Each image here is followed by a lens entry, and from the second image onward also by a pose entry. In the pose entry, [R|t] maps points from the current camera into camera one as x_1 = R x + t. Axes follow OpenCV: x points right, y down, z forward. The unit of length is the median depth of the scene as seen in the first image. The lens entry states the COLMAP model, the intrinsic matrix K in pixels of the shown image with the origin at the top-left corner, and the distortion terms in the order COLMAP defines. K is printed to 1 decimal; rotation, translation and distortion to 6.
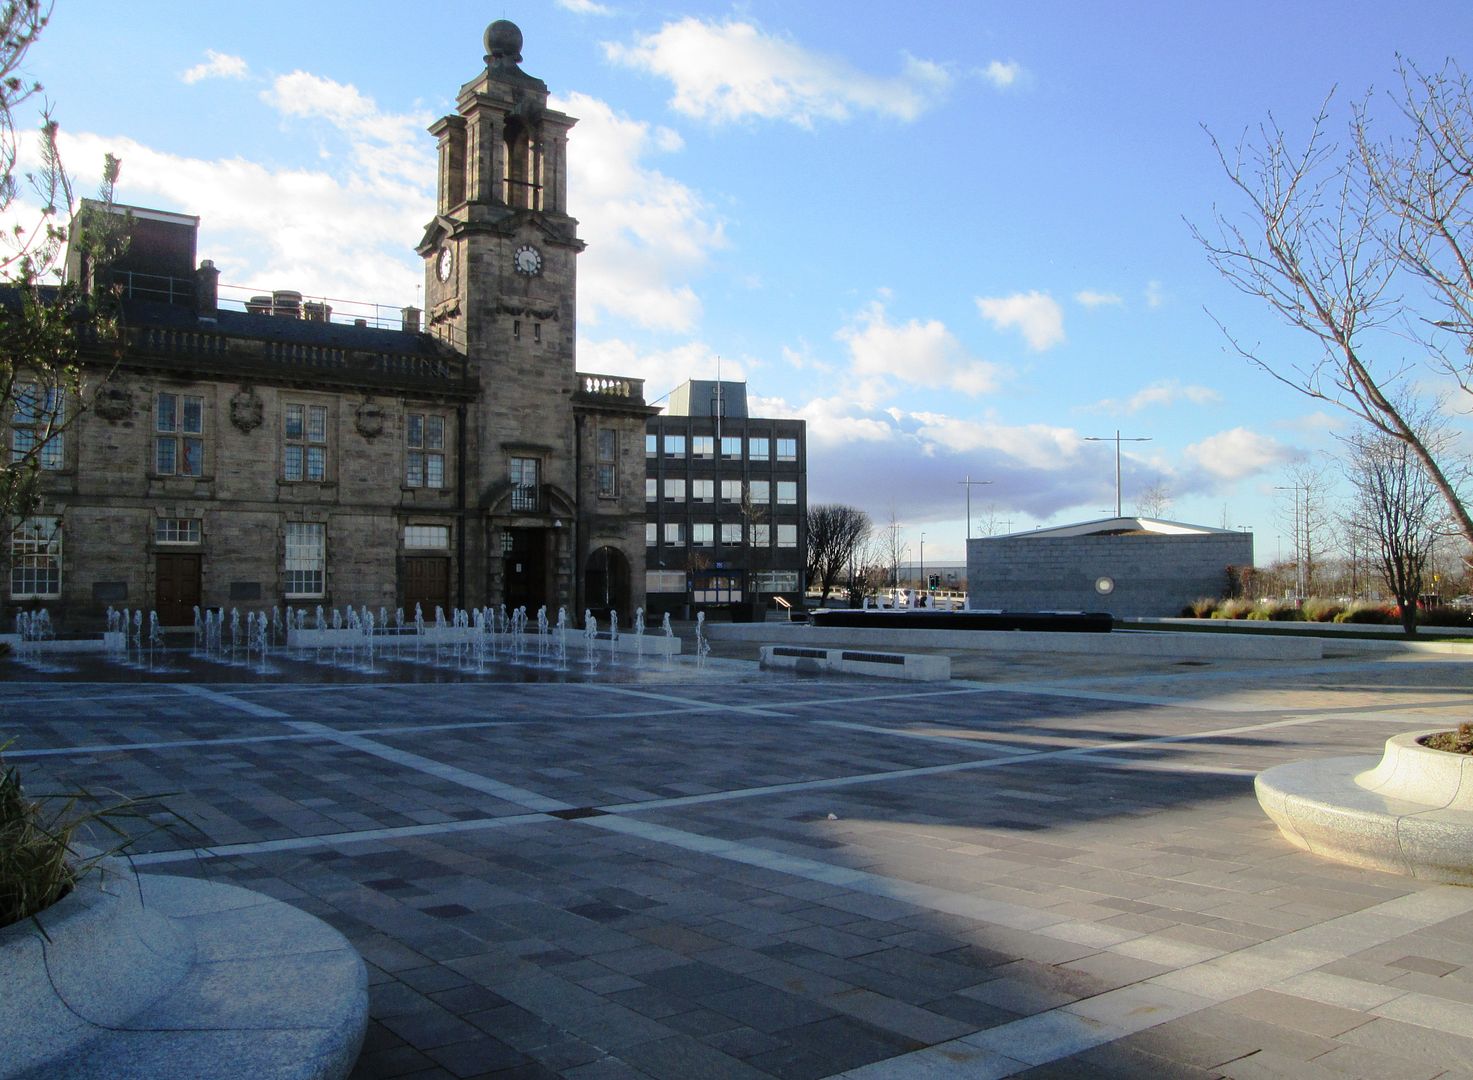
lens RADIAL K [[1263.8, 0, 737.6], [0, 1263.8, 542.6], [0, 0, 1]] dist [0.007806, -0.005080]
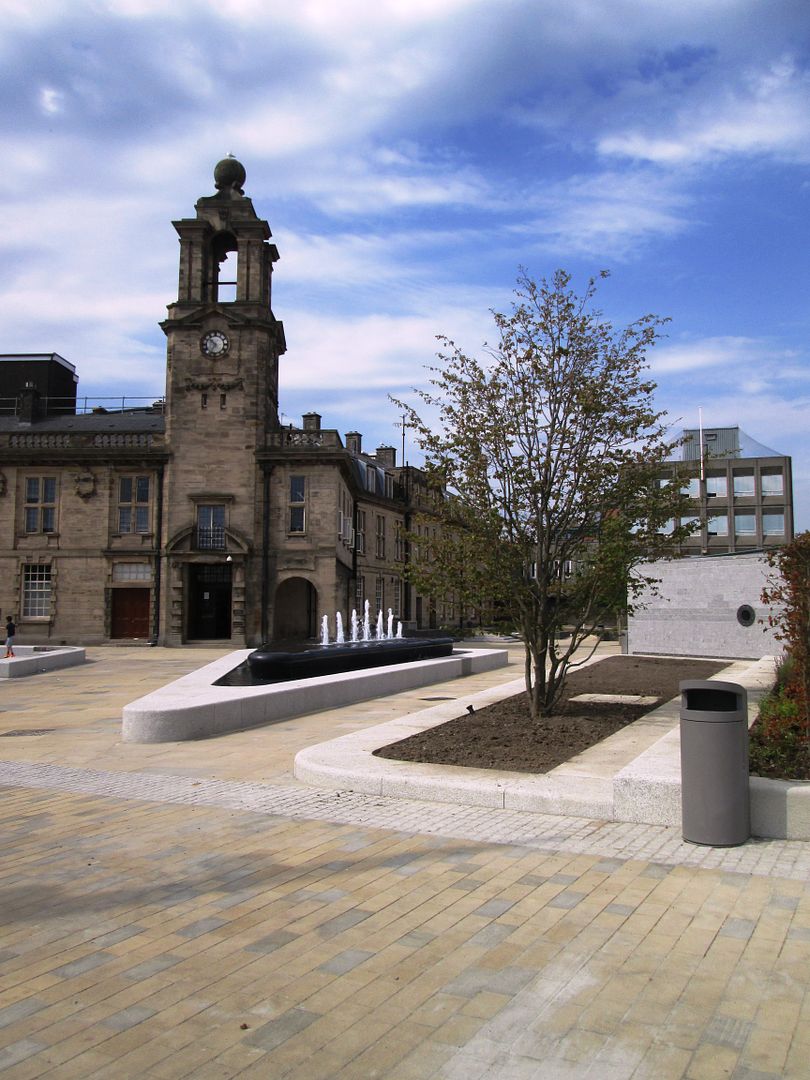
lens RADIAL K [[884.4, 0, 404.2], [0, 884.4, 537.9], [0, 0, 1]] dist [0.001391, 0.031690]
pose [[0.785282, -0.049643, -0.617144, 0.499869], [0.017162, 0.998143, -0.058453, 0.016775], [0.618900, 0.035311, 0.784676, 0.453563]]
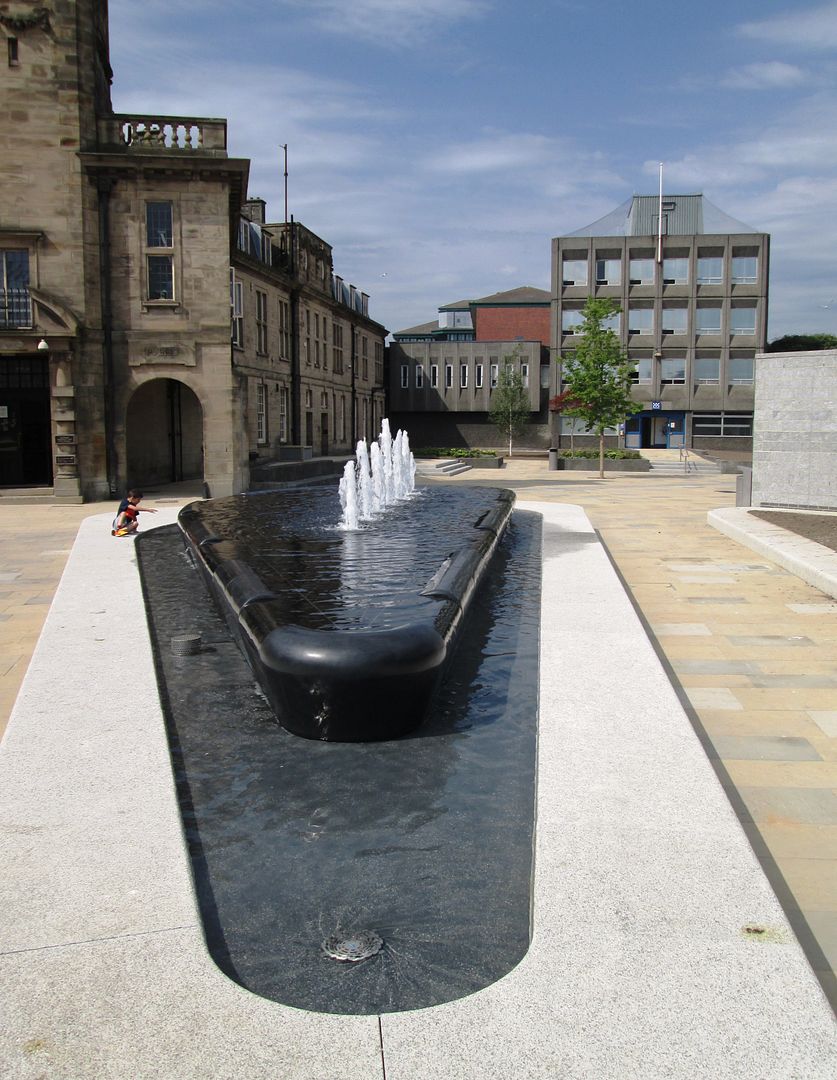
lens RADIAL K [[955.6, 0, 420.2], [0, 955.6, 536.8], [0, 0, 1]] dist [-0.057978, 0.042305]
pose [[0.894896, 0.047710, -0.443717, 0.262357], [0.017420, 0.989777, 0.141557, 0.017784], [0.445935, -0.134409, 0.884916, 0.637258]]
